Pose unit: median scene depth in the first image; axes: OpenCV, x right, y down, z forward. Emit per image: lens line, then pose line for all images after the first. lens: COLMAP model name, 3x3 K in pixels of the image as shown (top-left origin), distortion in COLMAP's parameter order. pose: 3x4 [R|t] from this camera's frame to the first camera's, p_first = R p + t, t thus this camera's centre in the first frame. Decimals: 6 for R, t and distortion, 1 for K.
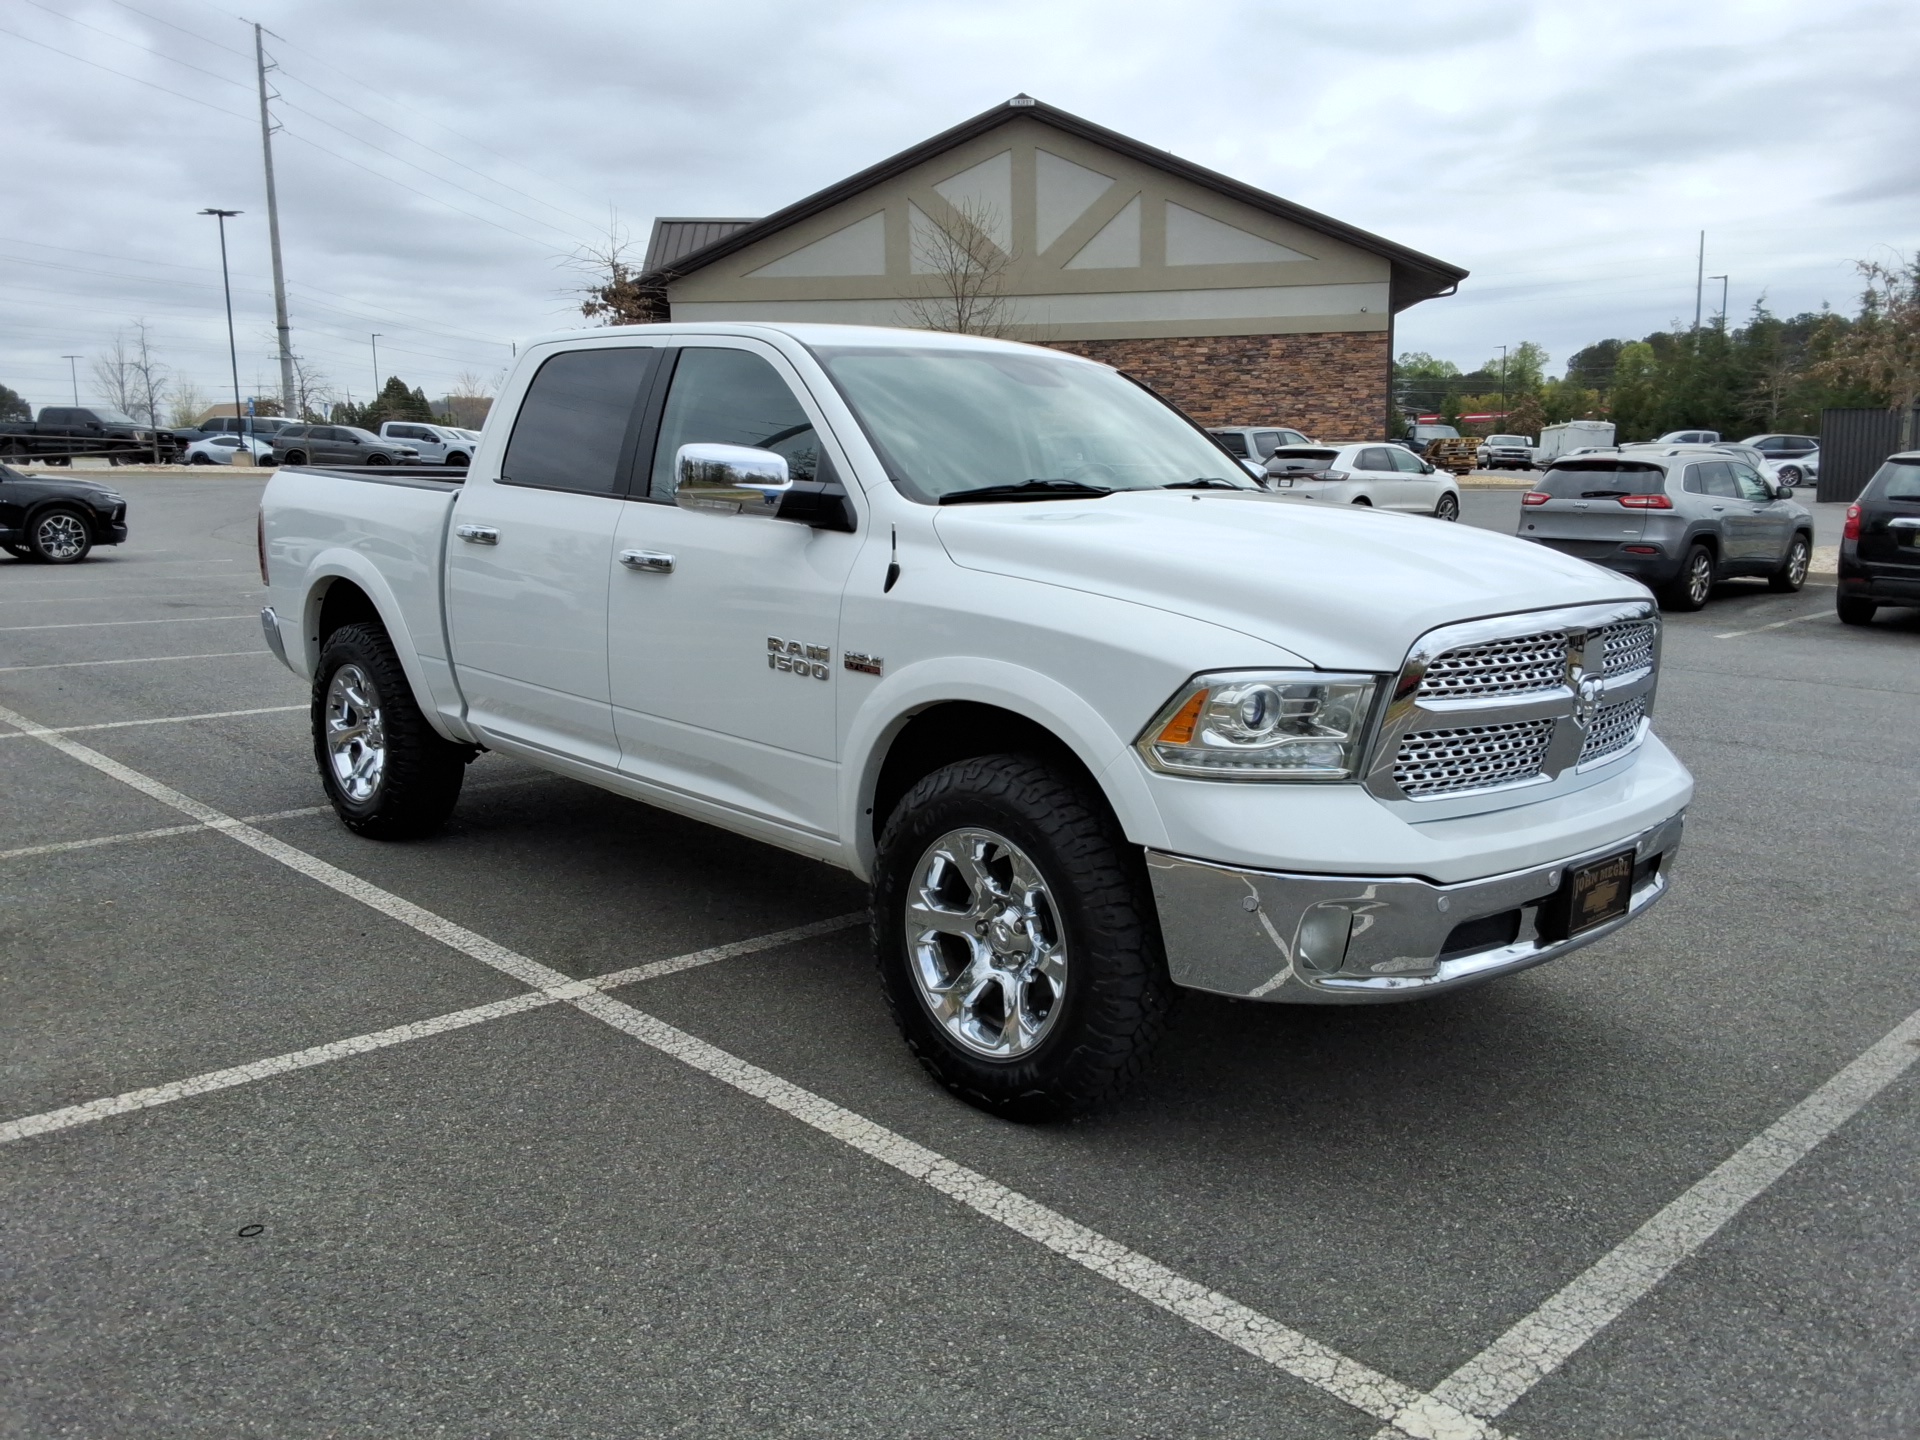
lens RADIAL K [[1497.0, 0, 964.6], [0, 1497.0, 744.4], [0, 0, 1]] dist [0.116846, -0.162598]
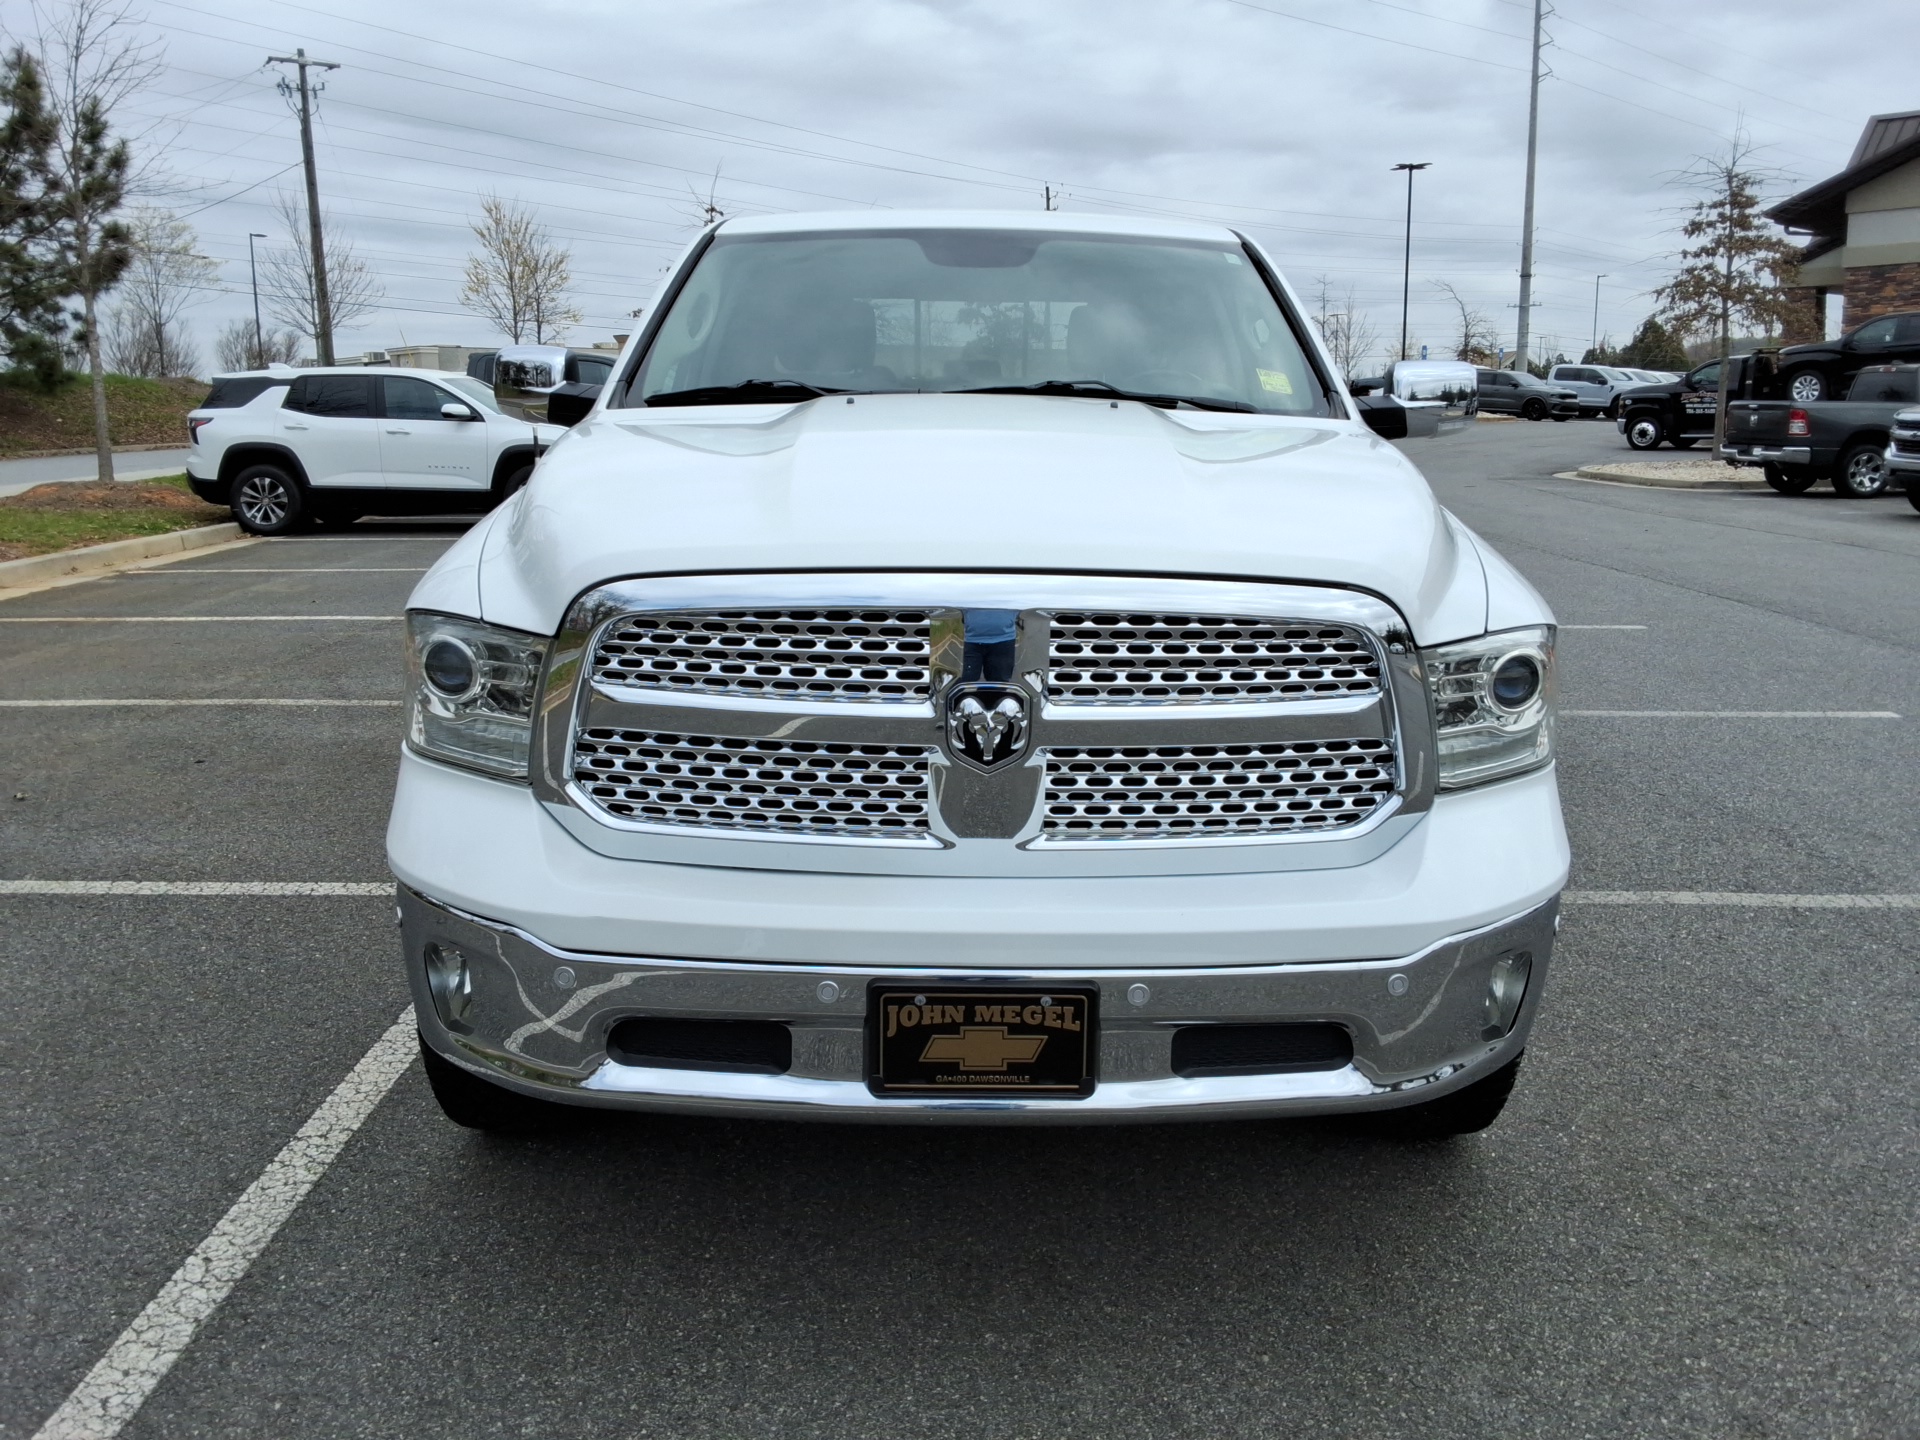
lens RADIAL K [[1532.1, 0, 968.0], [0, 1532.1, 699.4], [0, 0, 1]] dist [0.116897, -0.174677]
pose [[0.734203, 0.126812, -0.666982, 0.782669], [-0.125735, 0.990804, 0.049974, -0.066144], [0.667186, 0.047172, 0.743396, 0.506331]]
